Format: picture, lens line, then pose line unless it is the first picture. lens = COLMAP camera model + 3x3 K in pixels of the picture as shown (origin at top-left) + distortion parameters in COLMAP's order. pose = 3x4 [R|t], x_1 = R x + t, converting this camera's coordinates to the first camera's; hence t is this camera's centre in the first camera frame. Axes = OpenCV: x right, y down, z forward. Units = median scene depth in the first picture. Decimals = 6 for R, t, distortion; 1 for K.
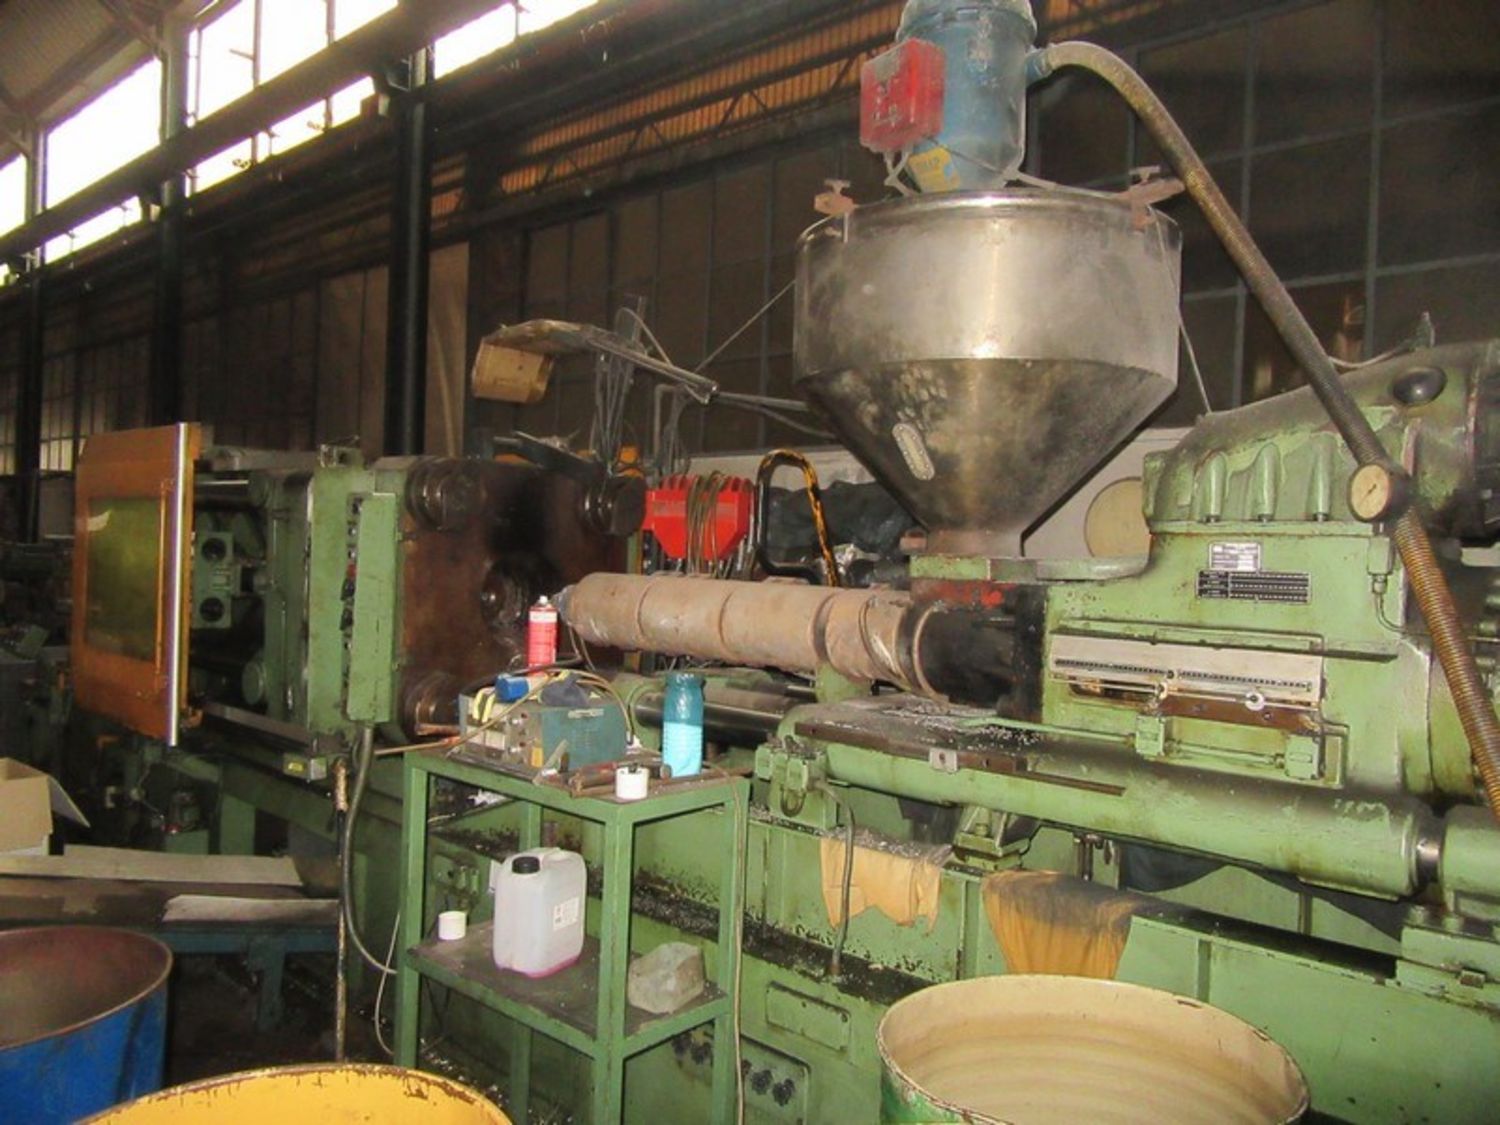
lens RADIAL K [[1122.6, 0, 749.3], [0, 1122.6, 566.0], [0, 0, 1]] dist [-0.003534, 0.004430]
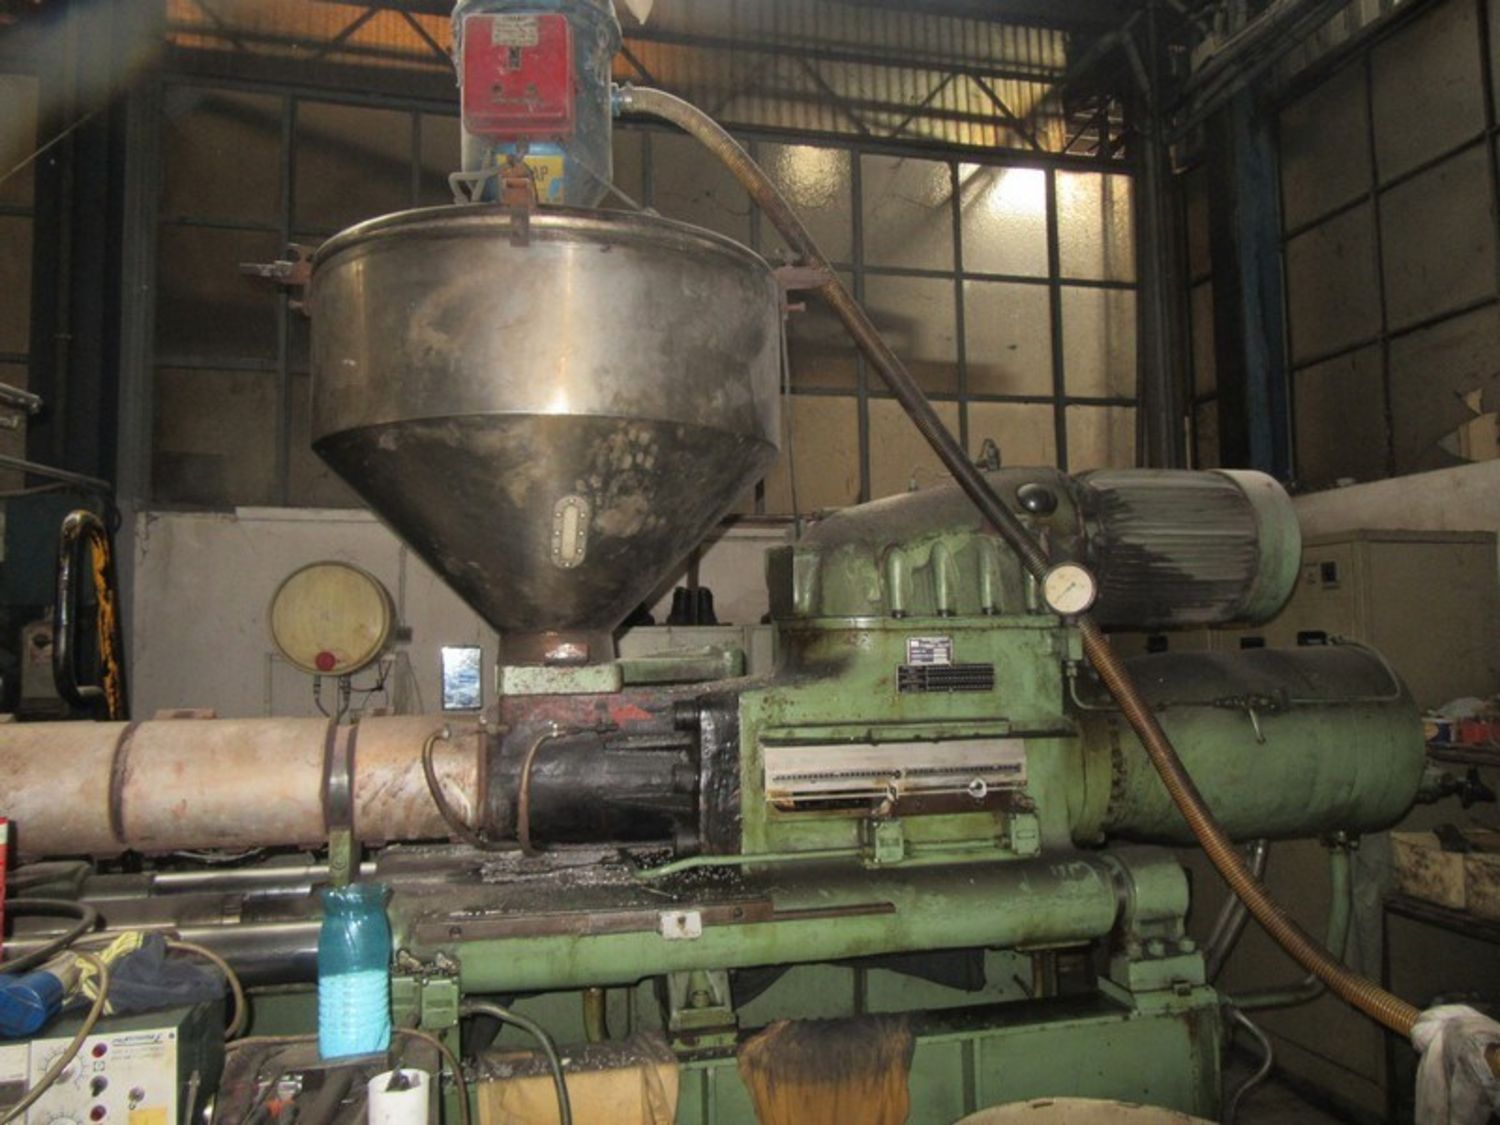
lens RADIAL K [[1116.0, 0, 746.4], [0, 1116.0, 568.0], [0, 0, 1]] dist [-0.009412, -0.003006]
pose [[0.551019, 0.017934, 0.834300, -0.512272], [0.045278, 0.997654, -0.051350, -0.038765], [-0.833264, 0.066070, 0.548914, 0.570195]]
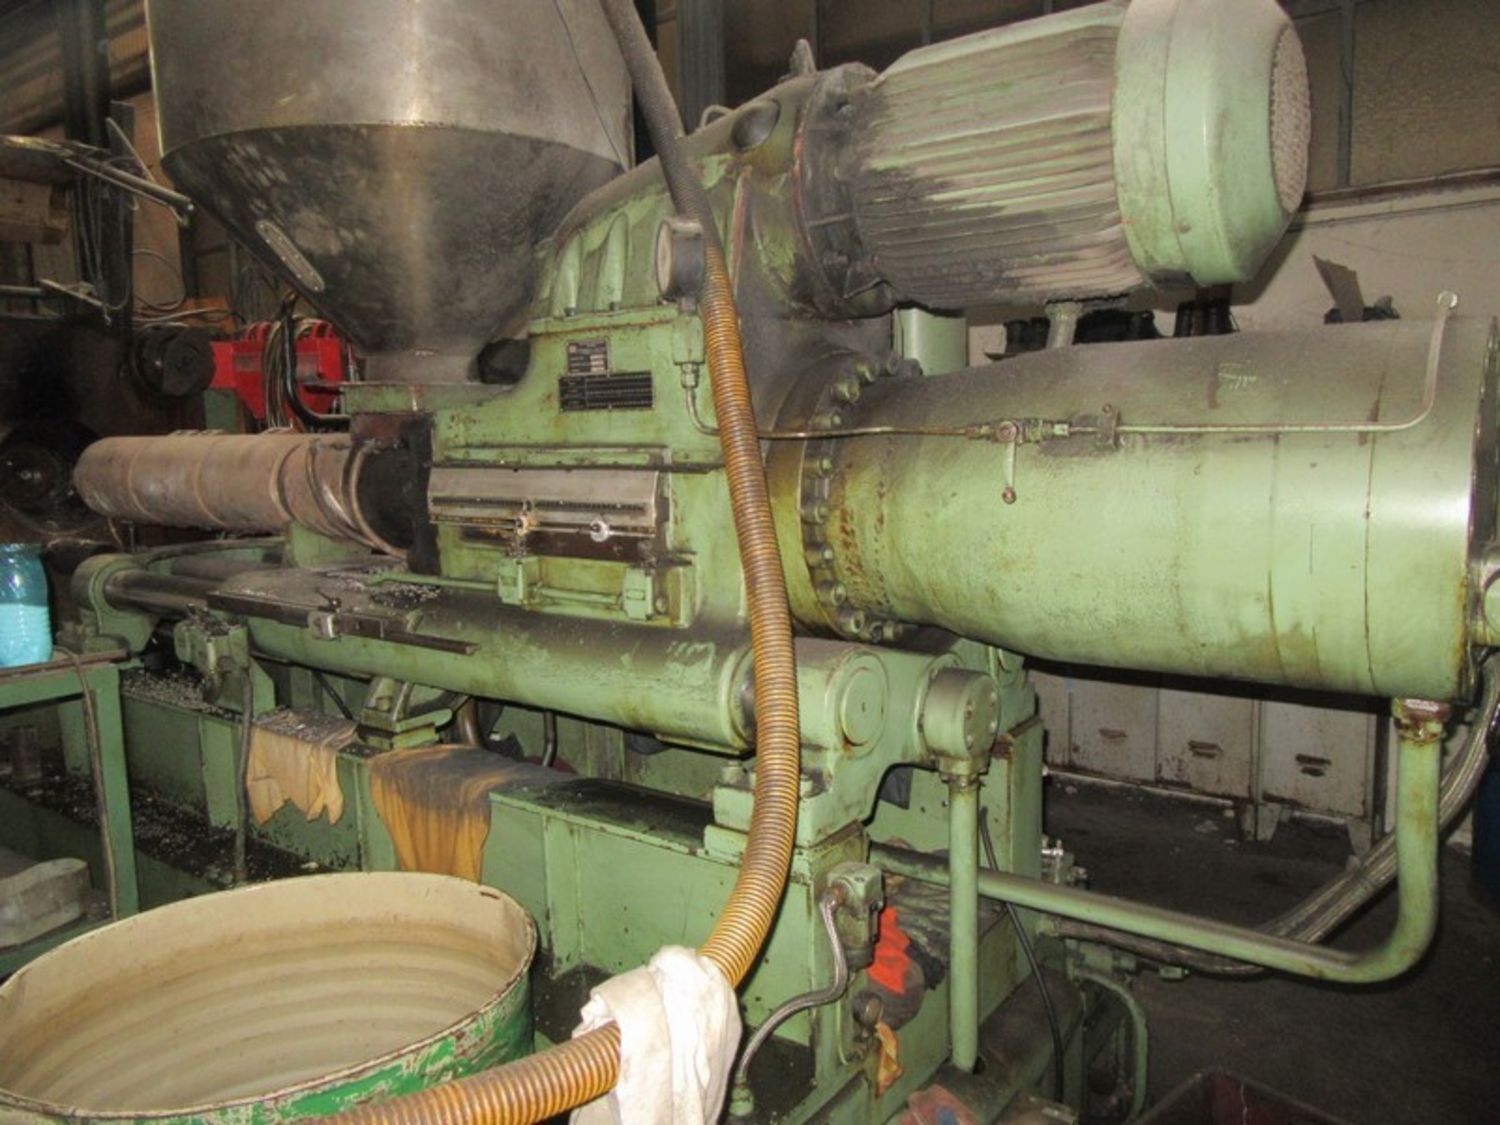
lens RADIAL K [[1116.0, 0, 746.4], [0, 1116.0, 568.0], [0, 0, 1]] dist [-0.009412, -0.003006]
pose [[0.993085, -0.068517, 0.095327, 0.456819], [0.056652, 0.990907, 0.122037, 0.050940], [-0.102822, -0.115793, 0.987937, 0.165301]]
